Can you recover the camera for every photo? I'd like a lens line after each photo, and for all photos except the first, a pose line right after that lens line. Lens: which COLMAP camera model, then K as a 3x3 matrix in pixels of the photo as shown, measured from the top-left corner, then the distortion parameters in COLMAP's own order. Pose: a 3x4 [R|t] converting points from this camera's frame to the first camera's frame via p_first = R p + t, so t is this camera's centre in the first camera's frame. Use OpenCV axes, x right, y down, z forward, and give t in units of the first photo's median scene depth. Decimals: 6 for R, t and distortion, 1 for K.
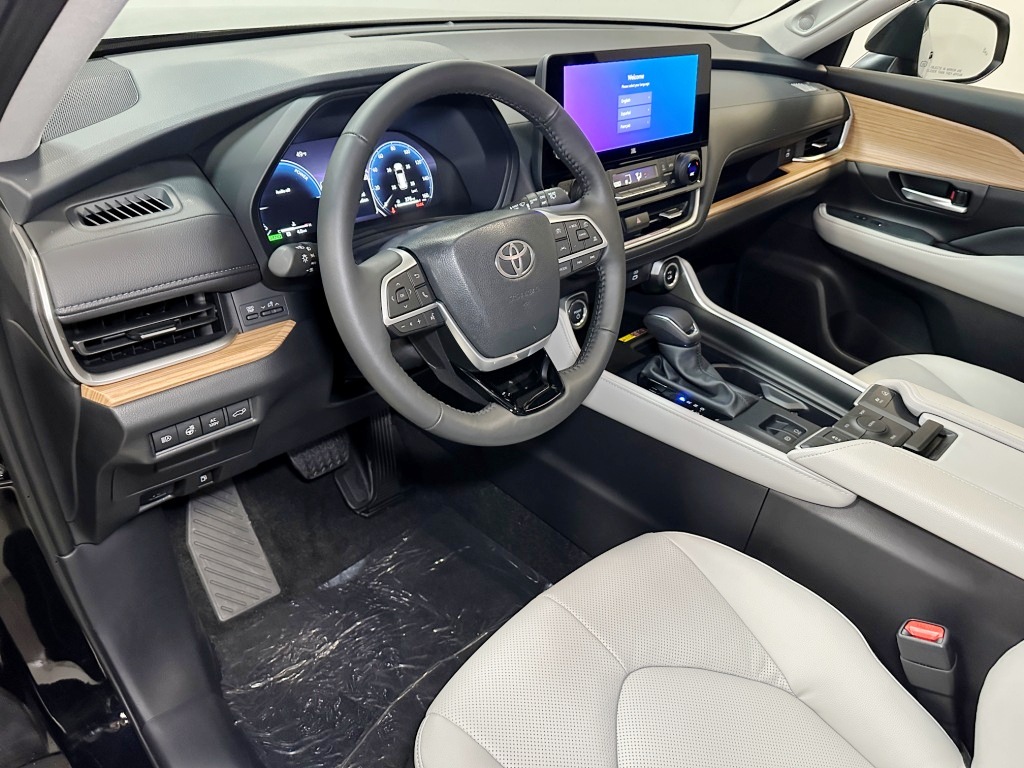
lens RADIAL K [[718.2, 0, 512.0], [0, 718.2, 384.0], [0, 0, 1]] dist [-0.009139, -0.003835]
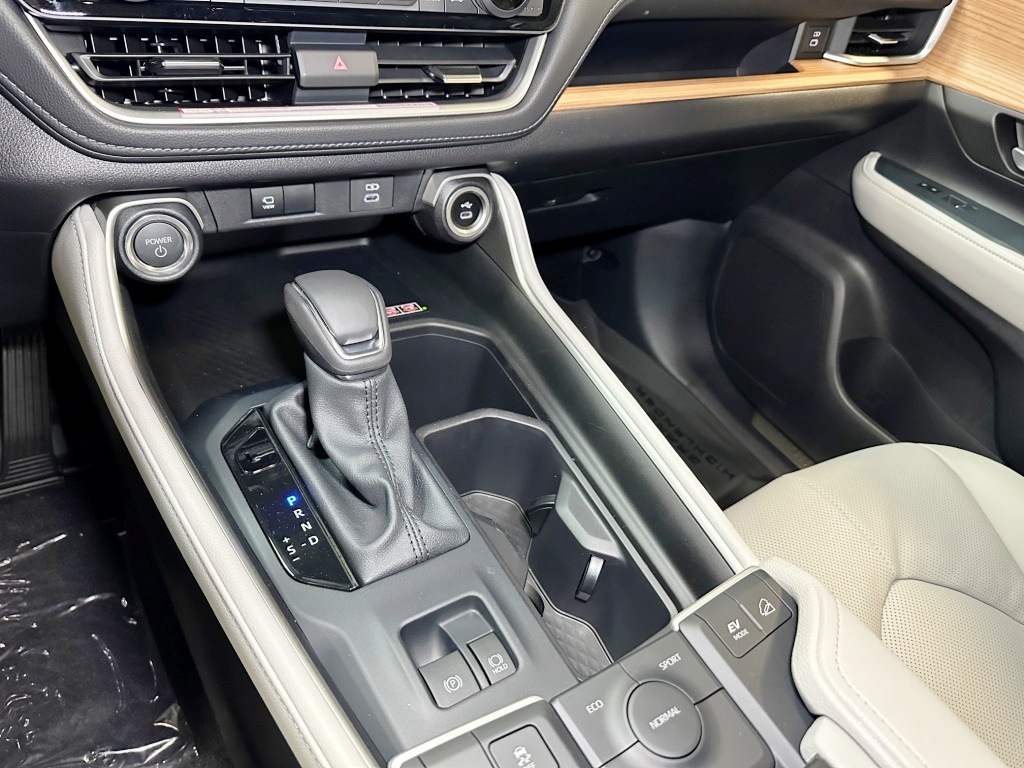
lens RADIAL K [[773.4, 0, 512.0], [0, 773.4, 384.0], [0, 0, 1]] dist [-0.008143, -0.006262]
pose [[0.973821, 0.217938, -0.064614, 0.242103], [-0.210635, 0.972018, 0.103985, -0.075768], [0.085469, -0.087653, 0.992478, 0.355916]]
